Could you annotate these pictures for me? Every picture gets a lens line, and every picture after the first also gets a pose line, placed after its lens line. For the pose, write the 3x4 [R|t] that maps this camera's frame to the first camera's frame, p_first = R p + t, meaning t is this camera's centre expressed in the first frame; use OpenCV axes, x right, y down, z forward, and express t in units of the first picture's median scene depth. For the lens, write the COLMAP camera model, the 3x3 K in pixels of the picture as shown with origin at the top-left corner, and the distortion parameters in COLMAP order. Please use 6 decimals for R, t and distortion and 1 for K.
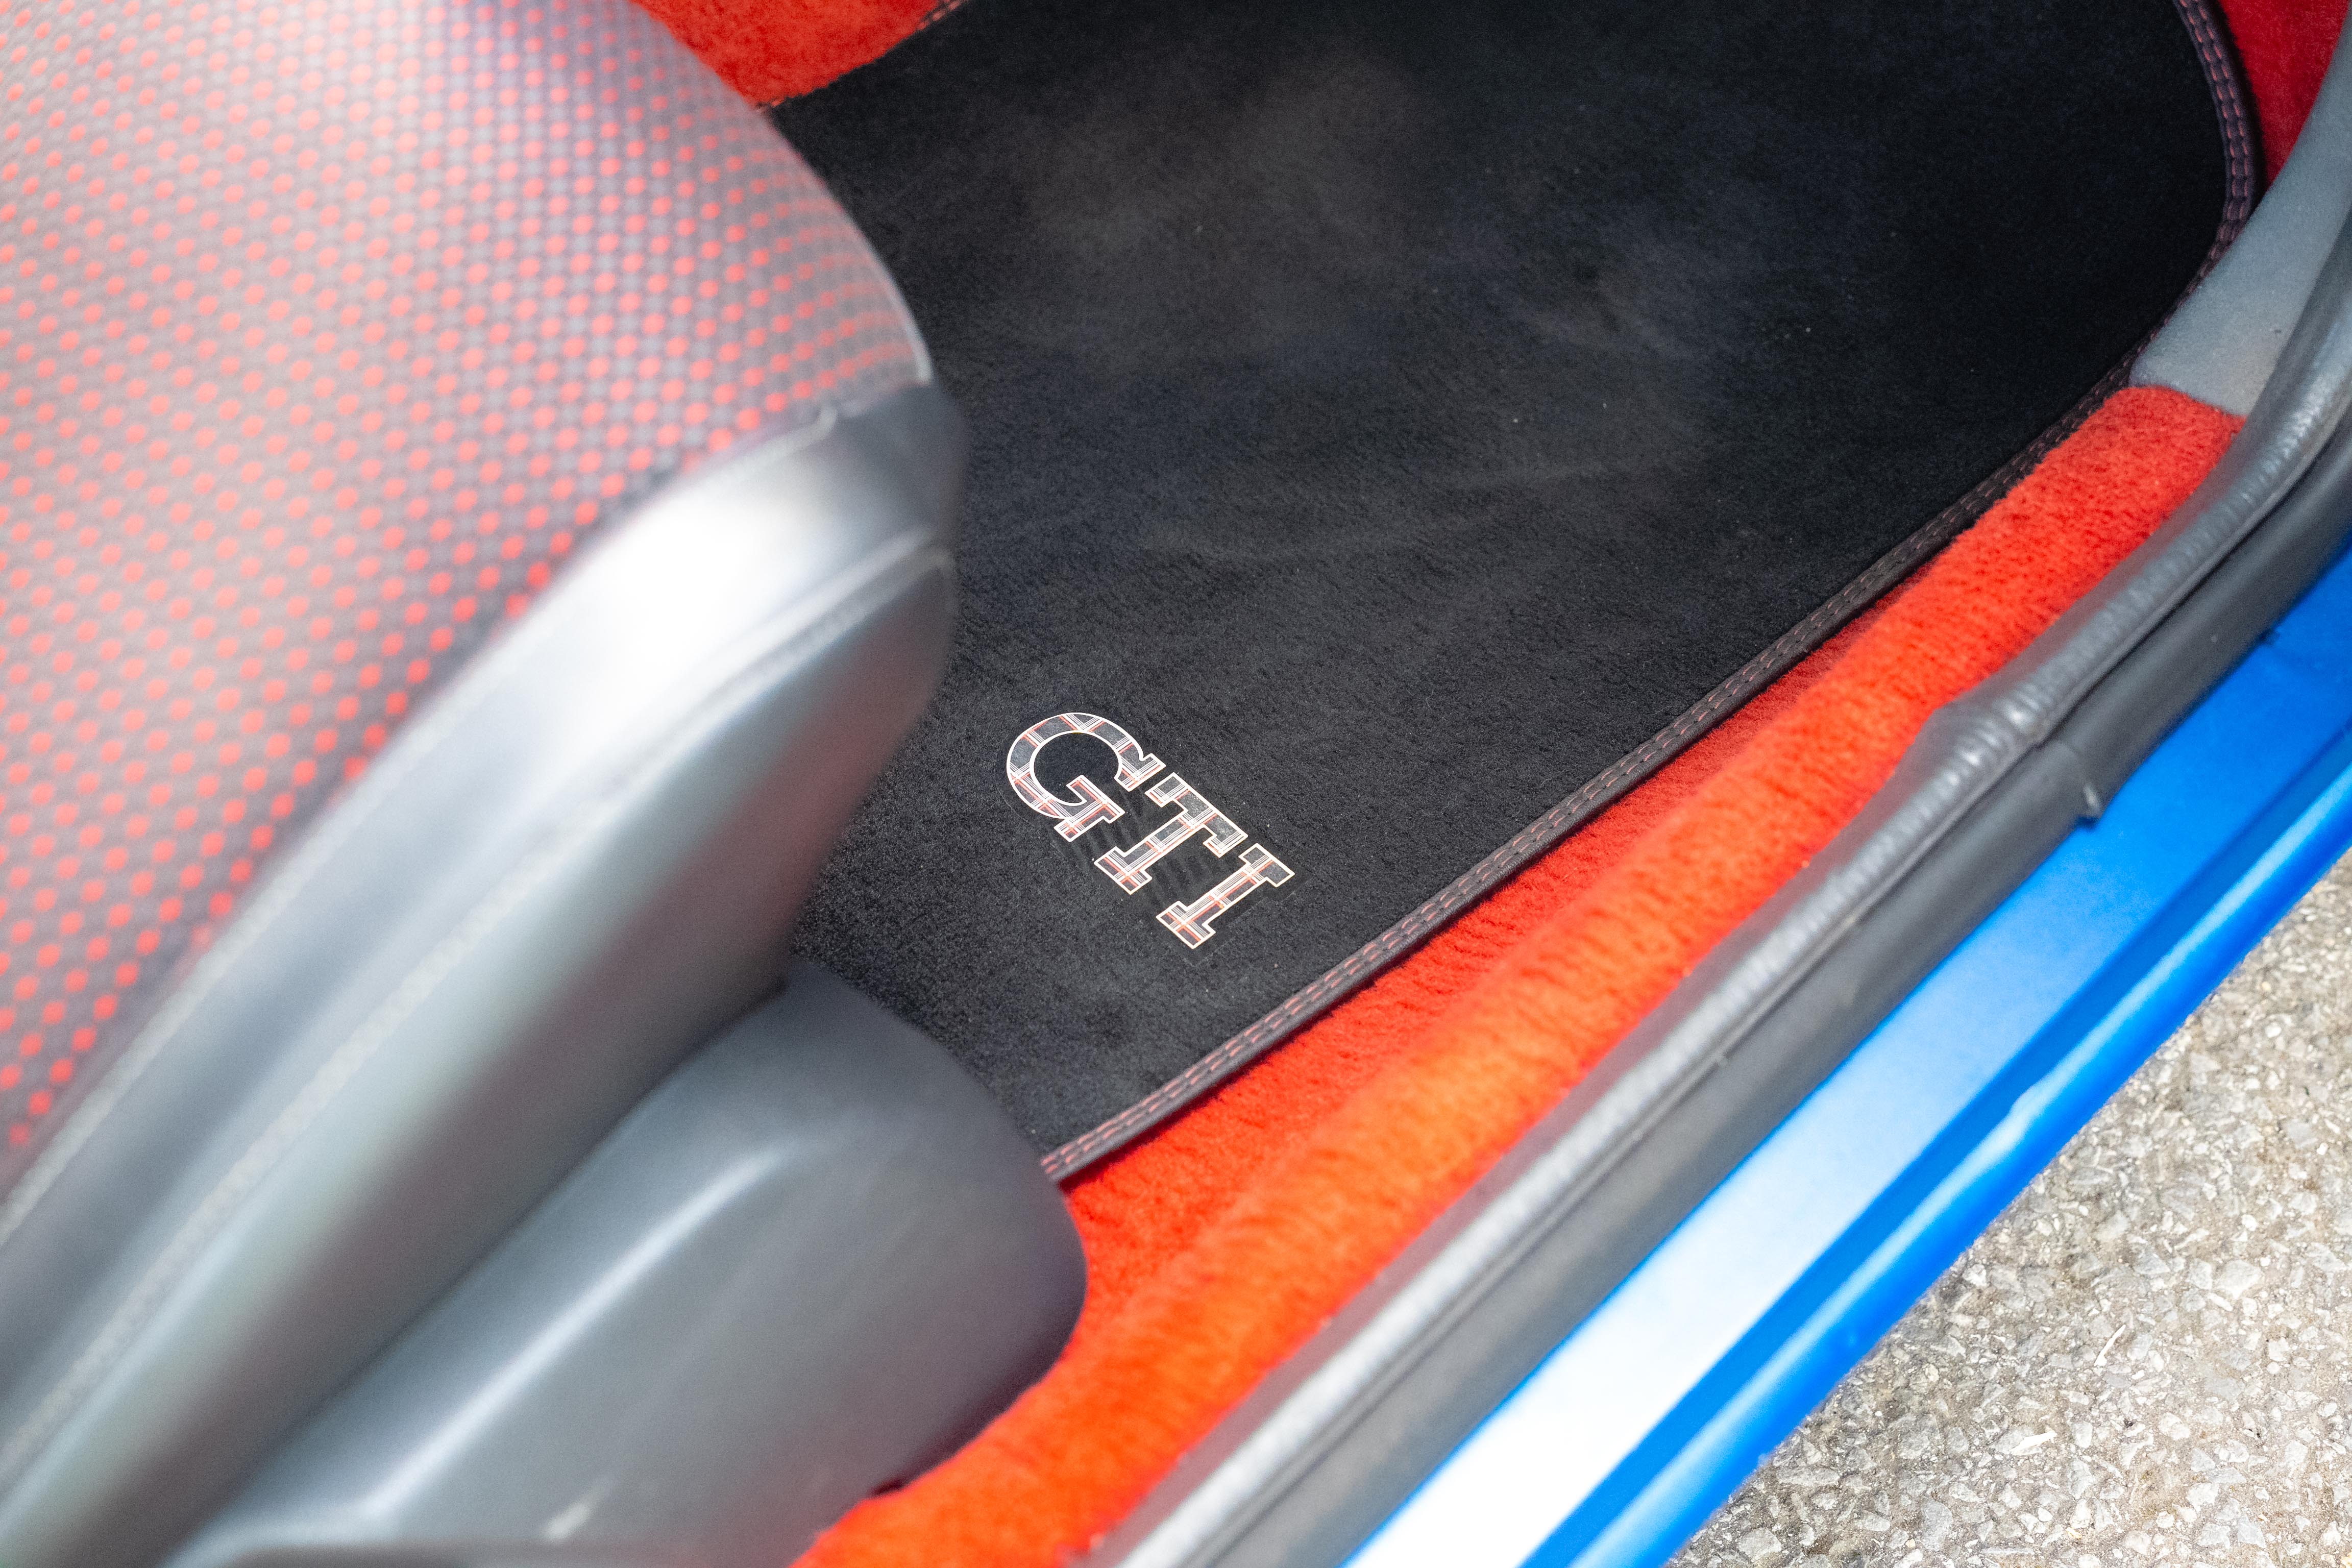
lens RADIAL K [[3349.6, 0, 1176.0], [0, 3349.6, 784.0], [0, 0, 1]] dist [0.012939, 0.129400]
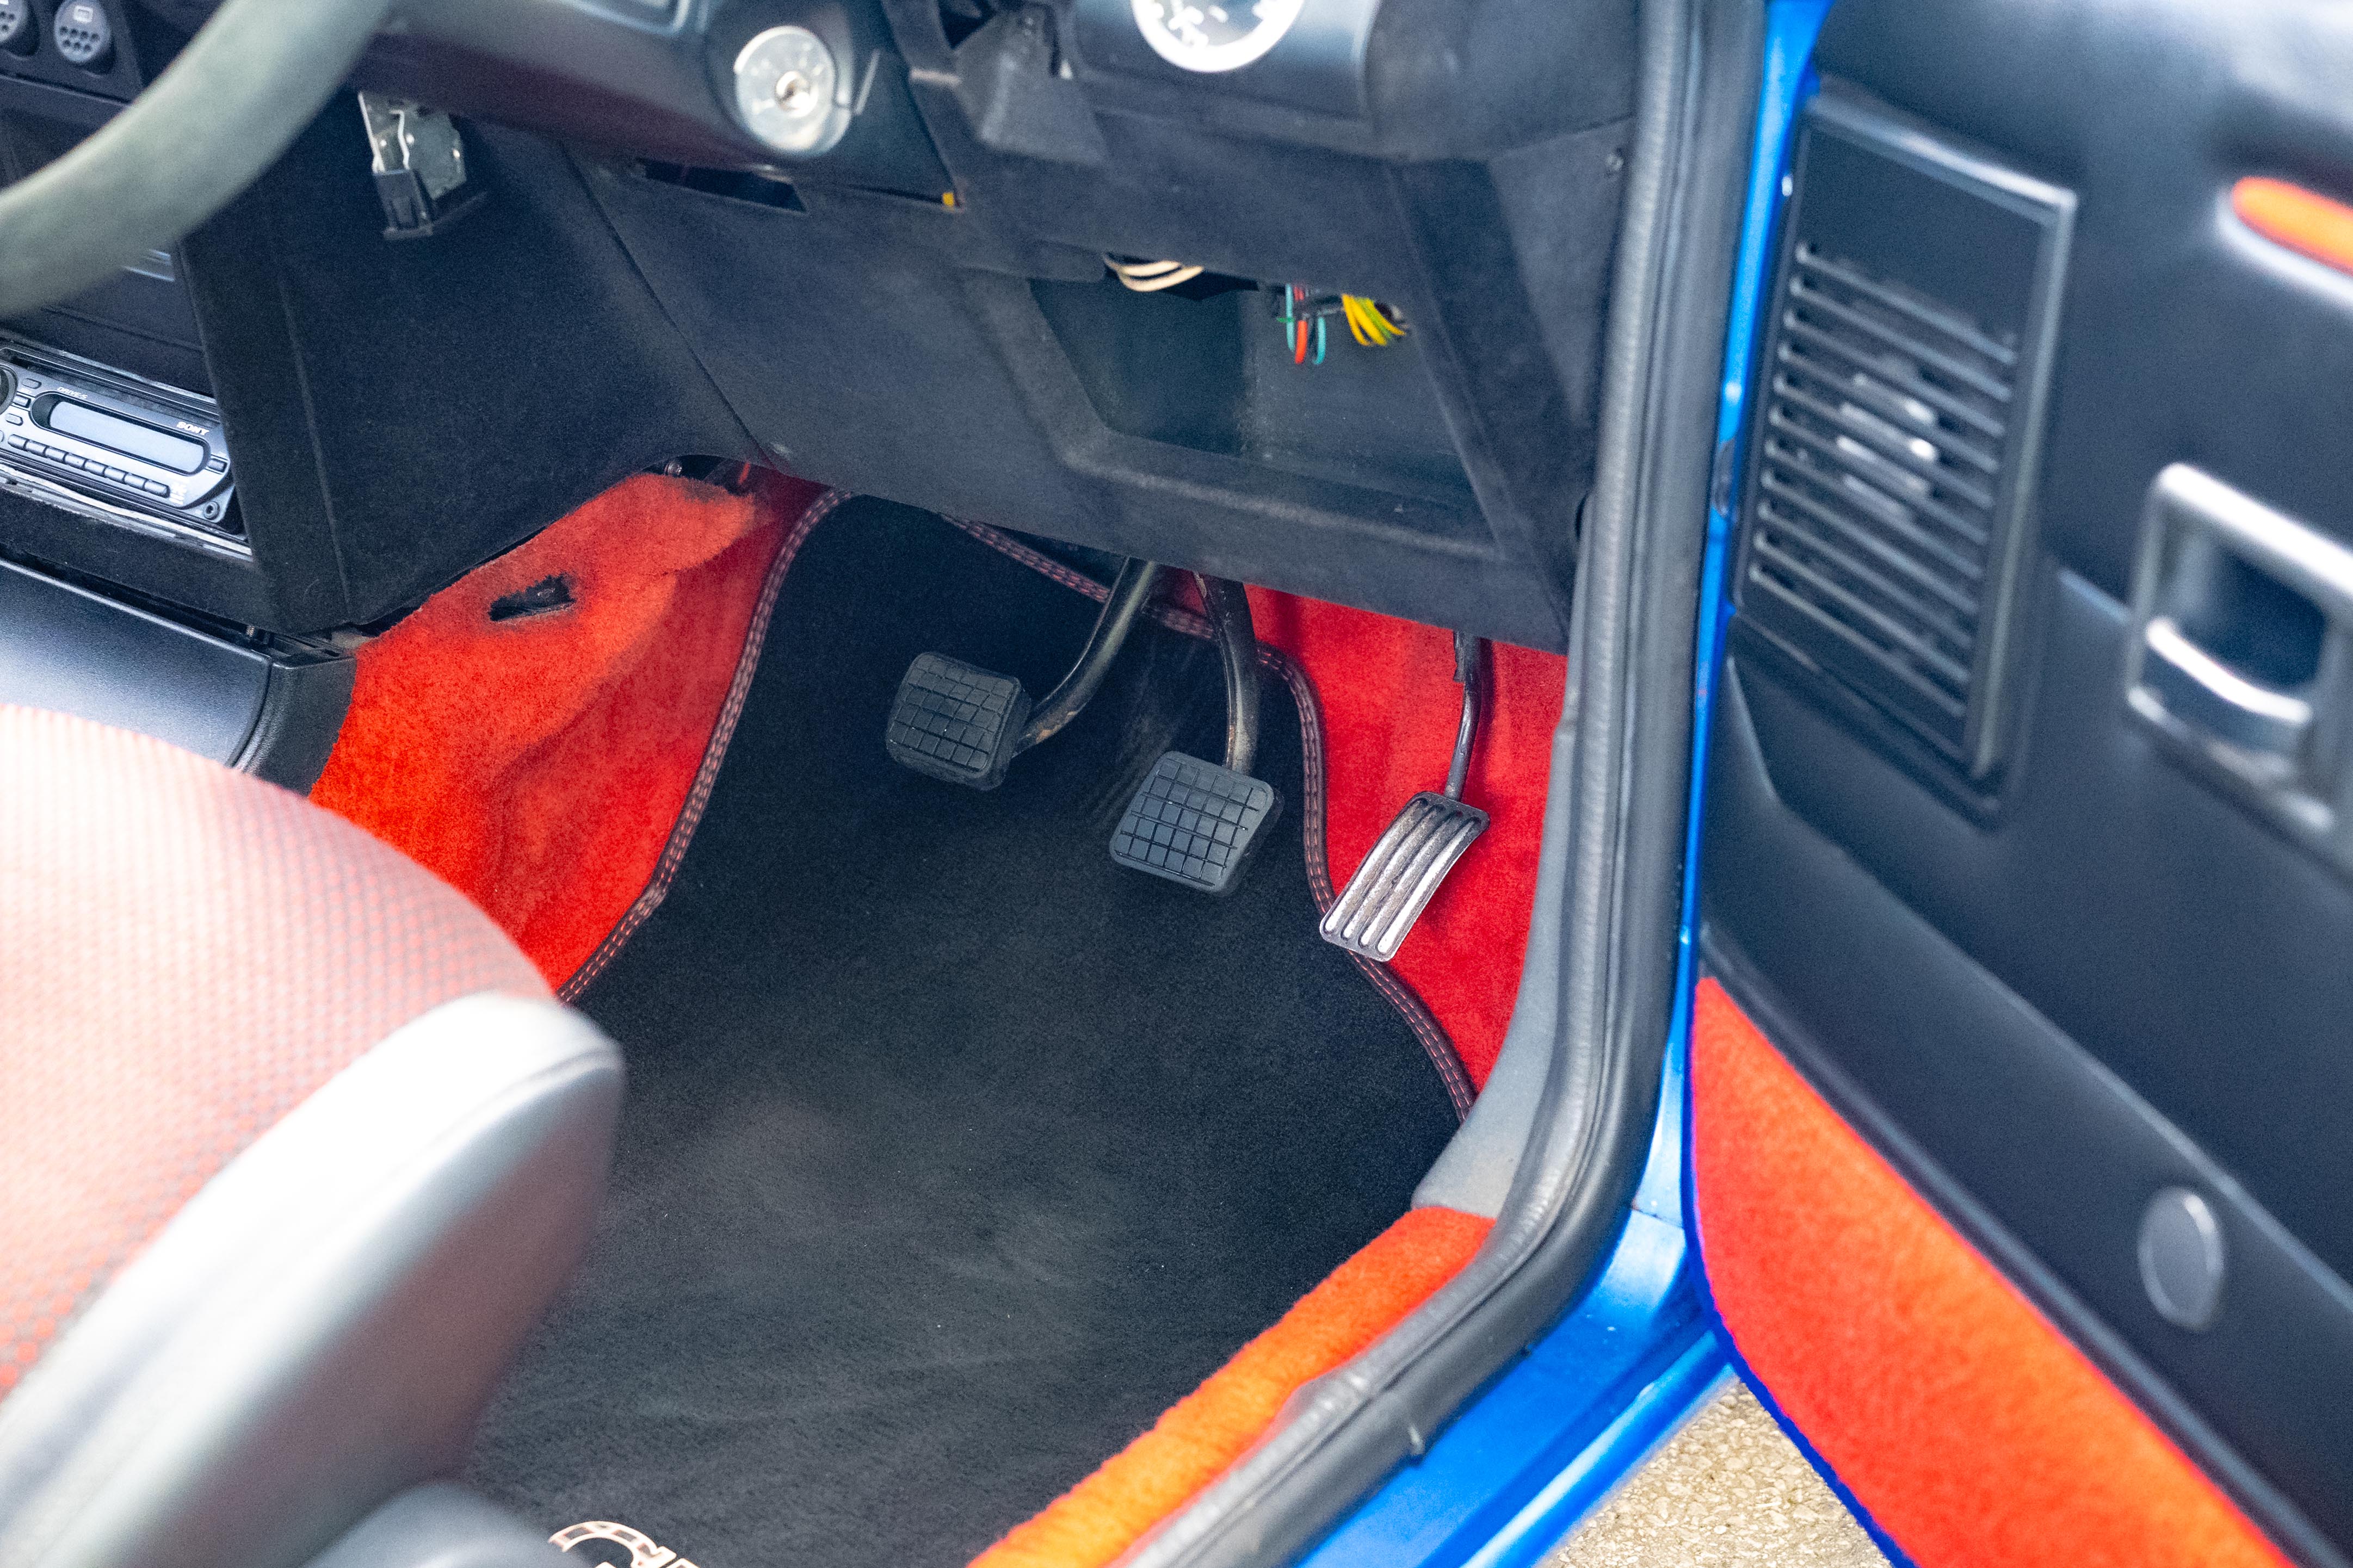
lens RADIAL K [[3350.5, 0, 1176.5], [0, 3350.5, 784.0], [0, 0, 1]] dist [0.012939, 0.129400]
pose [[0.977178, 0.021805, 0.211300, -0.086596], [0.070617, 0.904797, -0.419947, 0.259254], [-0.200340, 0.425285, 0.882608, -0.216143]]
